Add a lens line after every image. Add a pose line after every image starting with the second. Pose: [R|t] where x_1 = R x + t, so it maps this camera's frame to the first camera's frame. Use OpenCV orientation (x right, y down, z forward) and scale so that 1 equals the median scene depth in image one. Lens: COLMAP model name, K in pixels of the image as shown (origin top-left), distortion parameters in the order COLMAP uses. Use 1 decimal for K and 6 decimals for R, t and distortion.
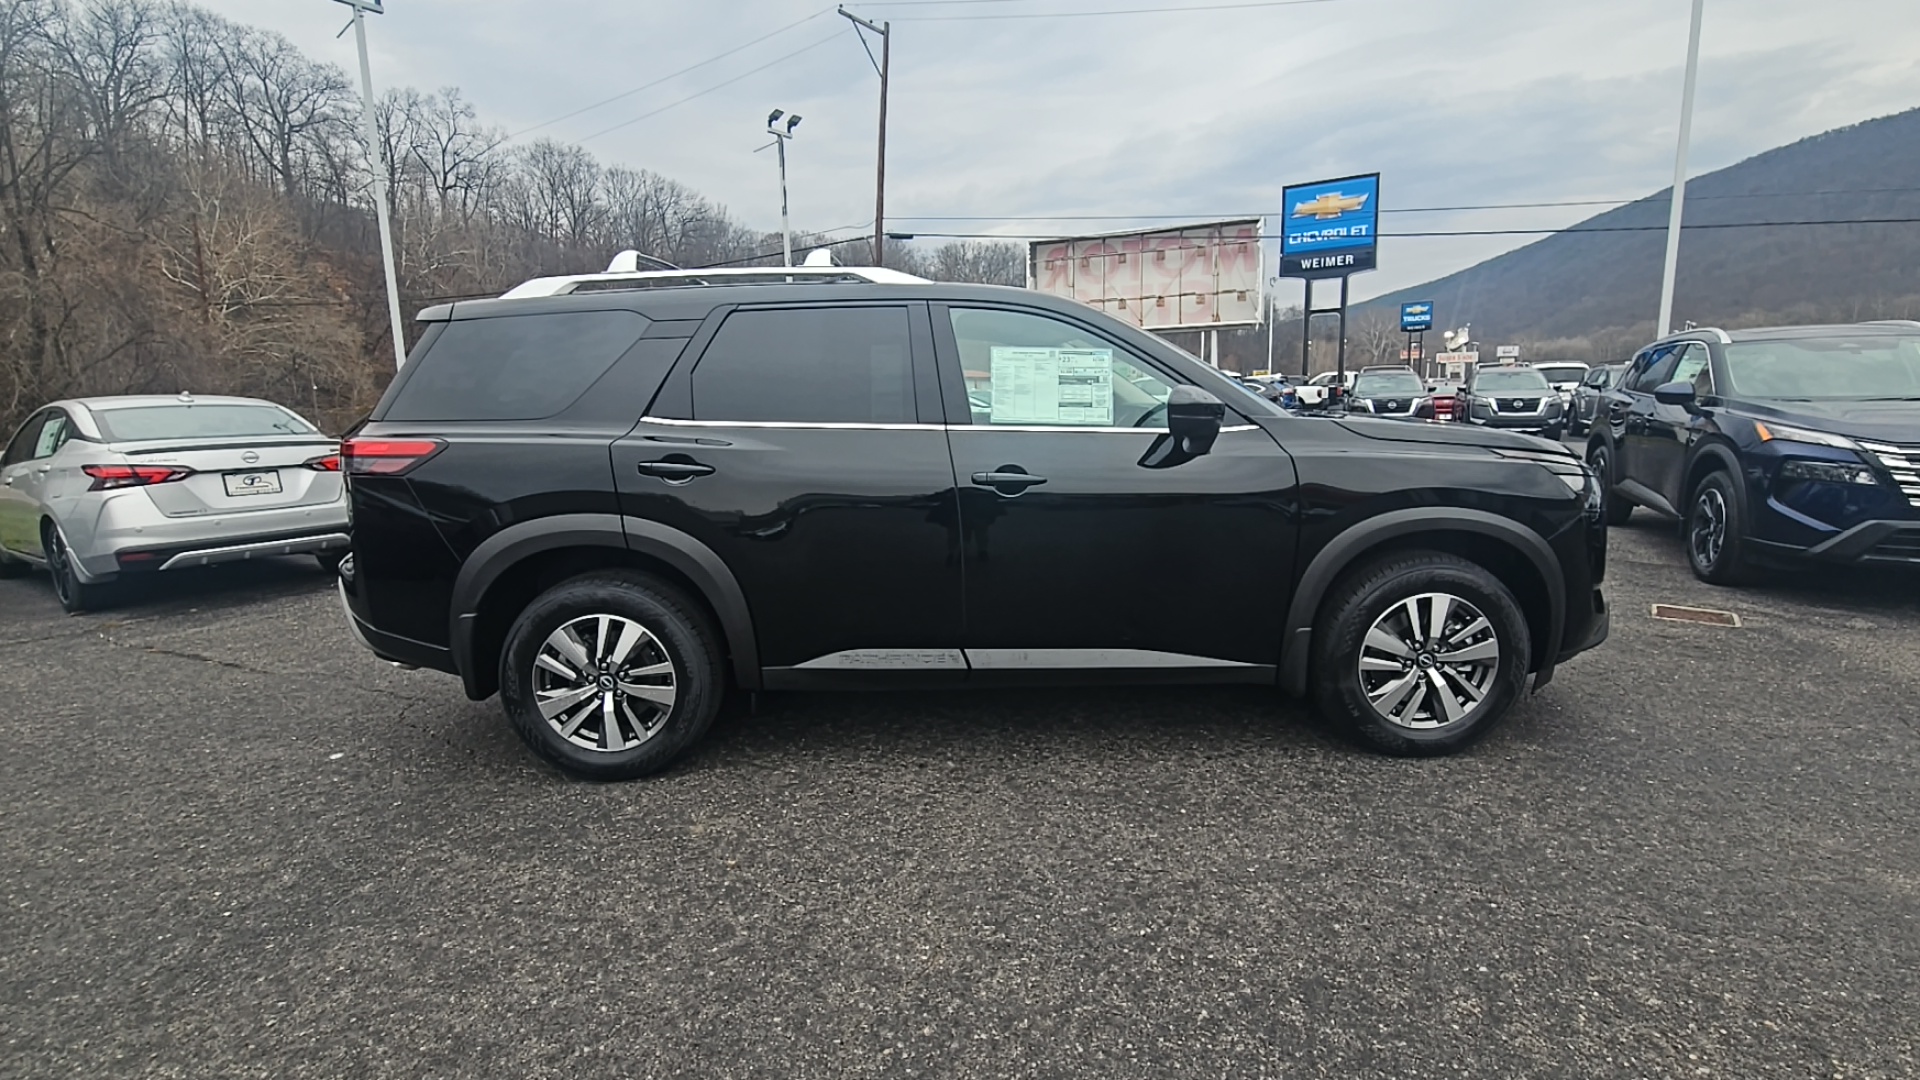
lens RADIAL K [[863.6, 0, 958.2], [0, 863.6, 531.9], [0, 0, 1]] dist [0.024956, -0.014166]
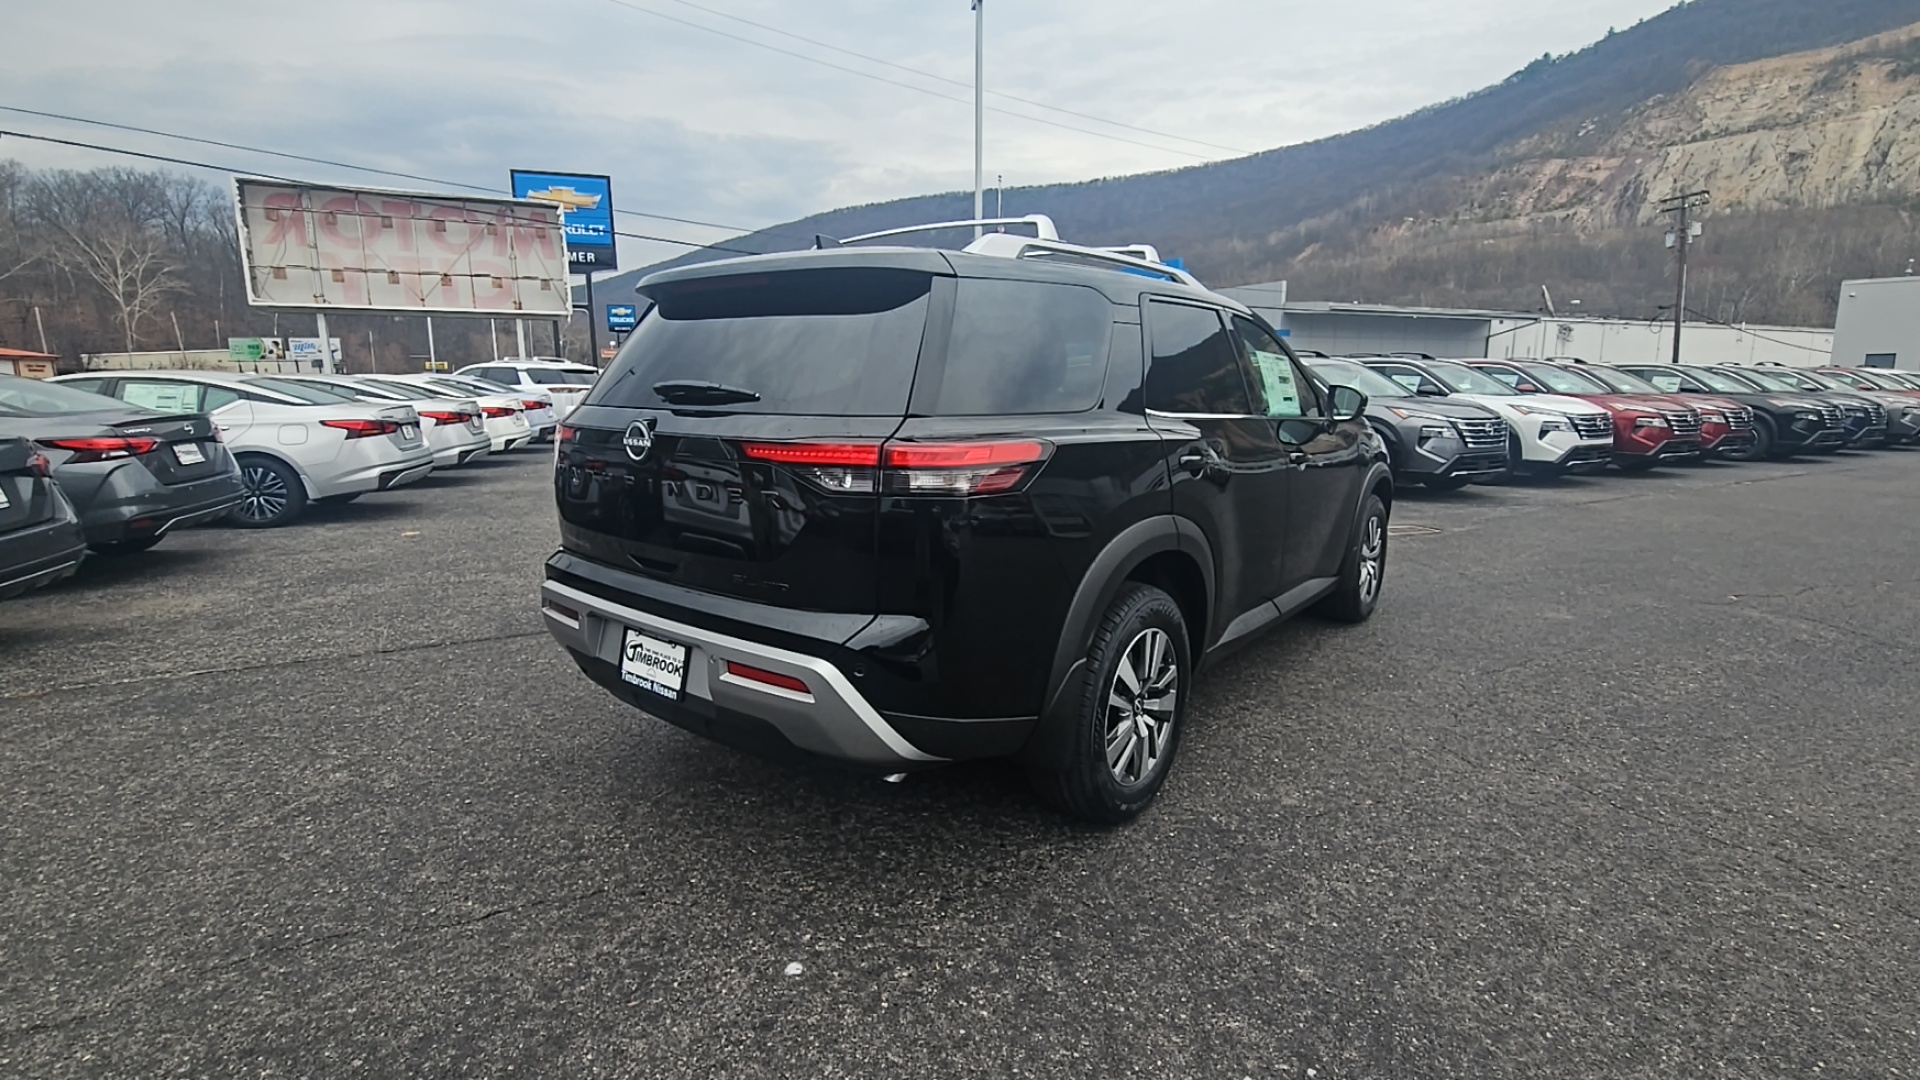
lens RADIAL K [[863.6, 0, 958.2], [0, 863.6, 531.9], [0, 0, 1]] dist [0.024956, -0.014166]
pose [[0.627650, -0.113822, 0.770130, -1.197946], [0.111002, 0.992231, 0.056182, -0.075287], [-0.770541, 0.050224, 0.635408, 0.569862]]
